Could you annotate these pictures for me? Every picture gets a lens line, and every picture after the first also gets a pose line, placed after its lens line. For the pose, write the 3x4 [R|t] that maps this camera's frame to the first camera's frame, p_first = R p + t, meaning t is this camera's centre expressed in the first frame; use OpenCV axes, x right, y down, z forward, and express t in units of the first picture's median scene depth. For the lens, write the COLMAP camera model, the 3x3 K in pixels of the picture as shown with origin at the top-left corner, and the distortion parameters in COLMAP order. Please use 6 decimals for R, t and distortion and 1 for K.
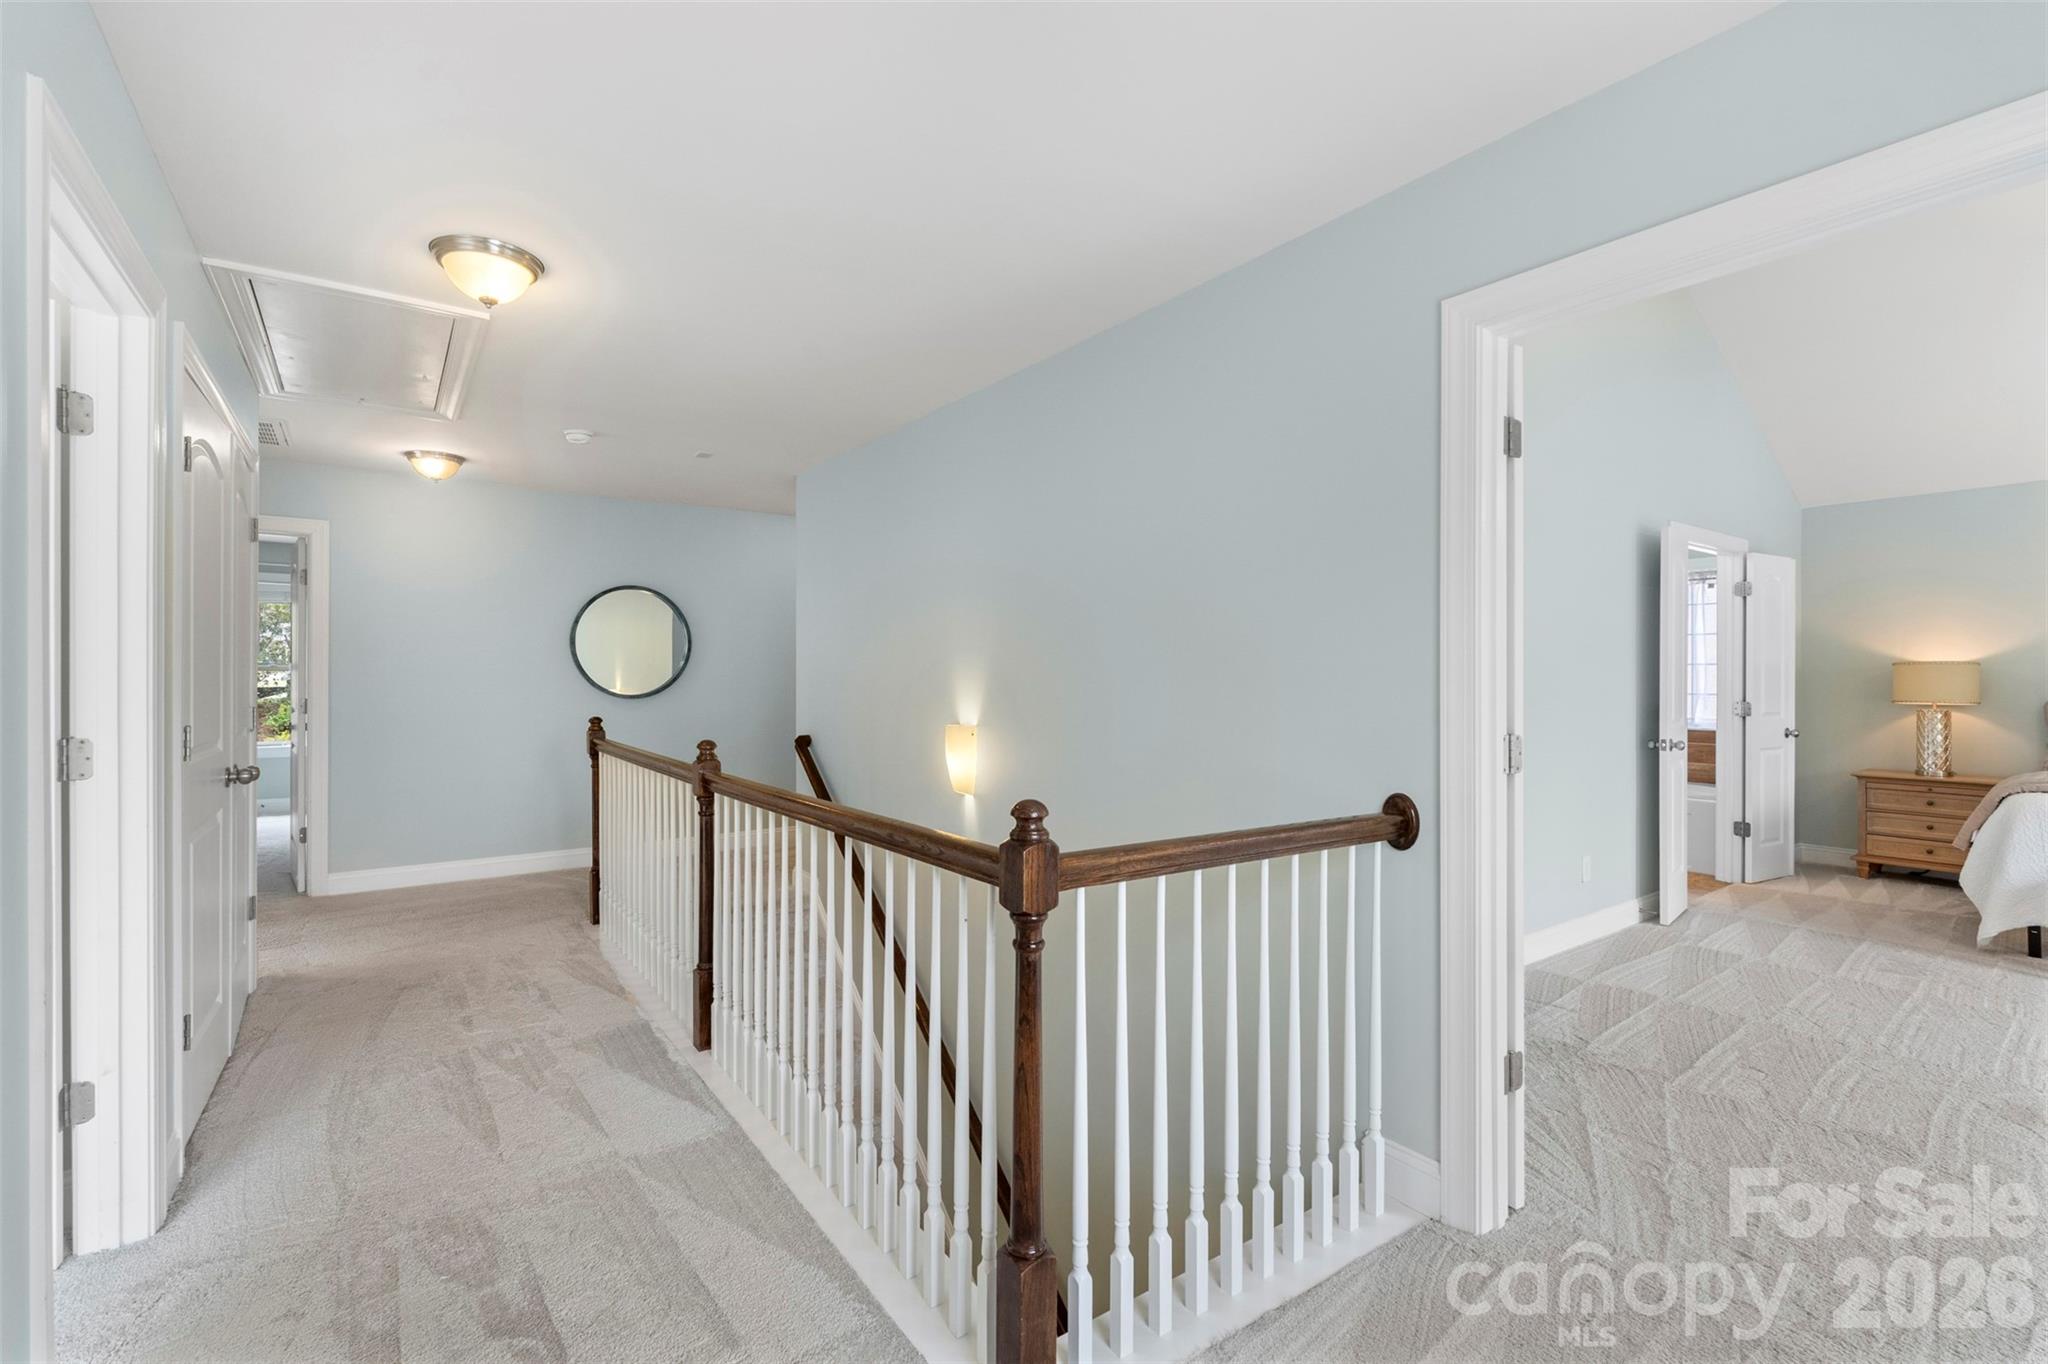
lens RADIAL K [[907.8, 0, 1030.2], [0, 907.8, 675.1], [0, 0, 1]] dist [-0.001825, -0.000108]
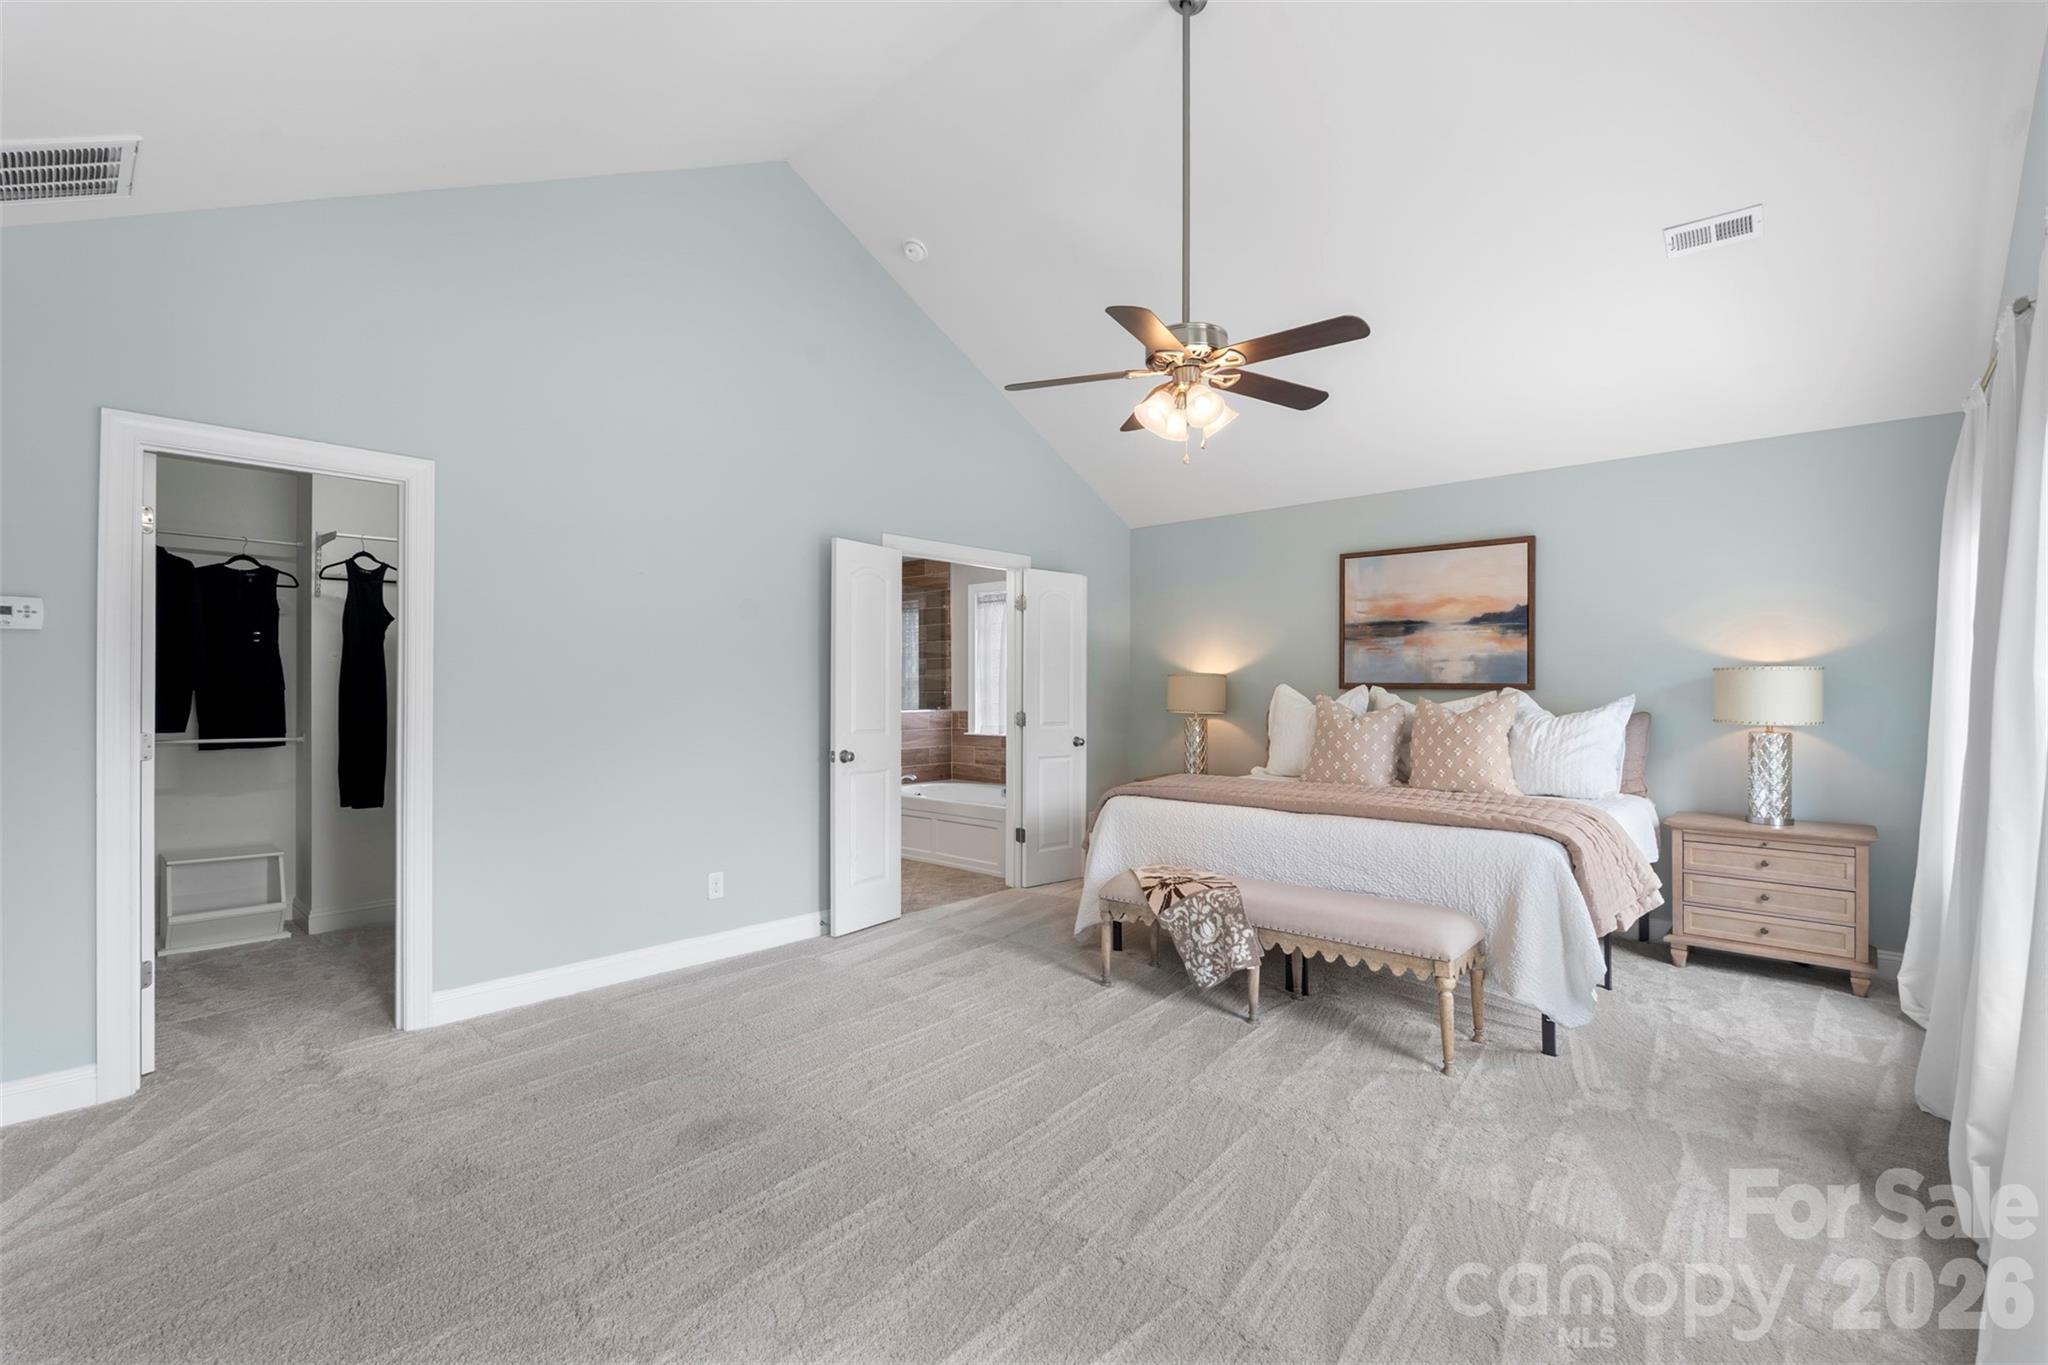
lens RADIAL K [[907.8, 0, 1034.7], [0, 907.8, 675.4], [0, 0, 1]] dist [-0.001825, -0.000108]
pose [[0.981082, -0.000652, 0.193593, 0.603891], [0.003632, 0.999880, -0.015040, 0.002905], [-0.193560, 0.015458, 0.980967, -0.022509]]
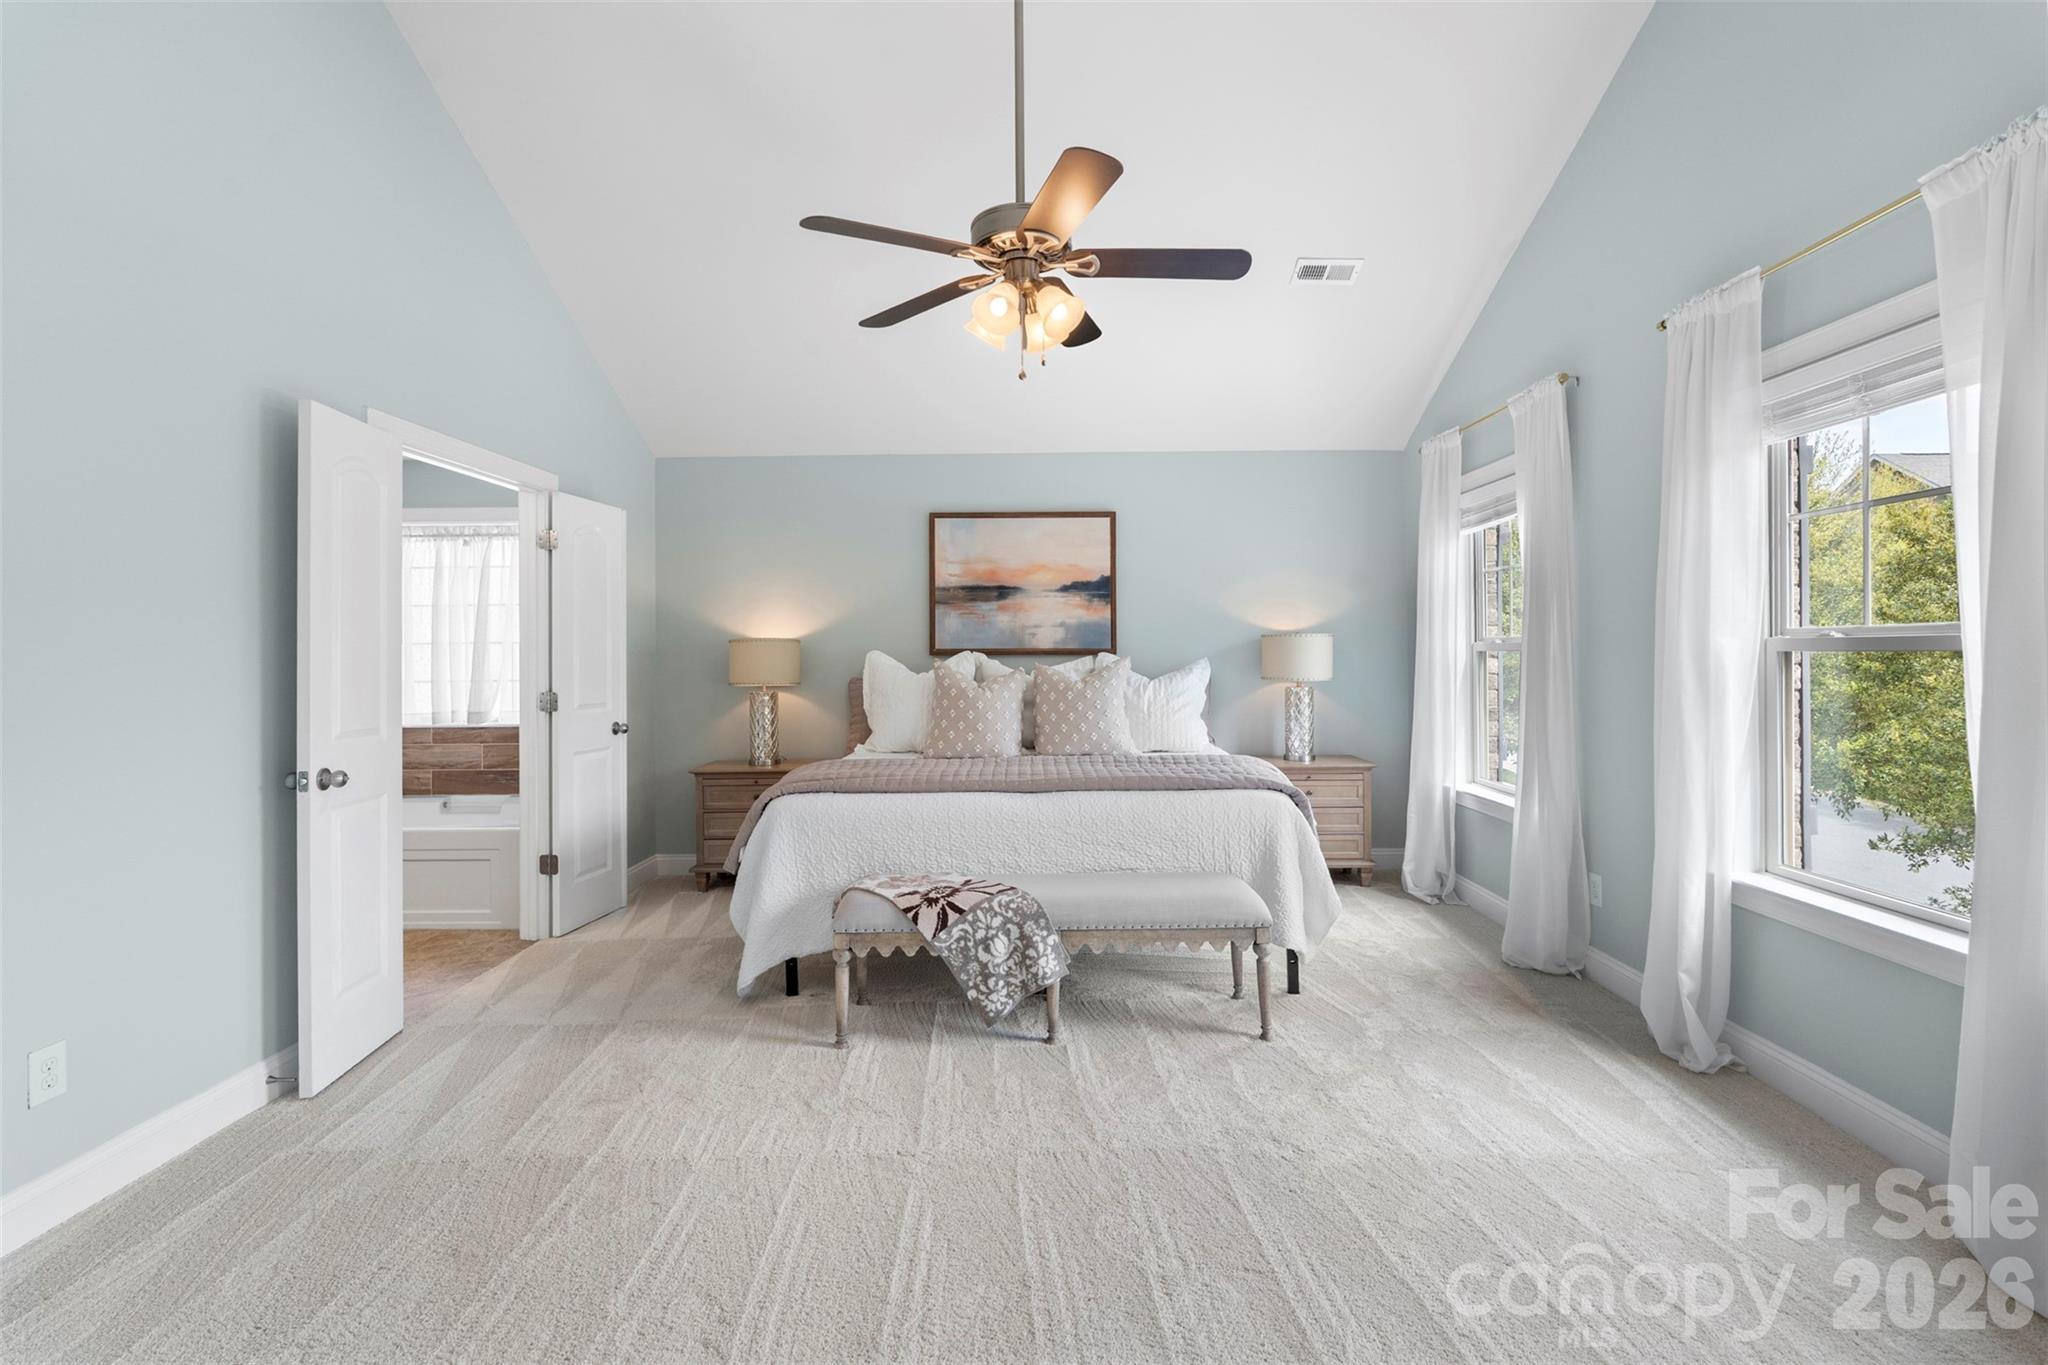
lens RADIAL K [[907.8, 0, 1017.7], [0, 907.8, 641.5], [0, 0, 1]] dist [-0.001825, -0.000108]
pose [[0.607454, 0.000790, 0.794354, 0.432776], [0.012029, 0.999876, -0.010193, 0.000223], [-0.794264, 0.015747, 0.607369, 0.246927]]
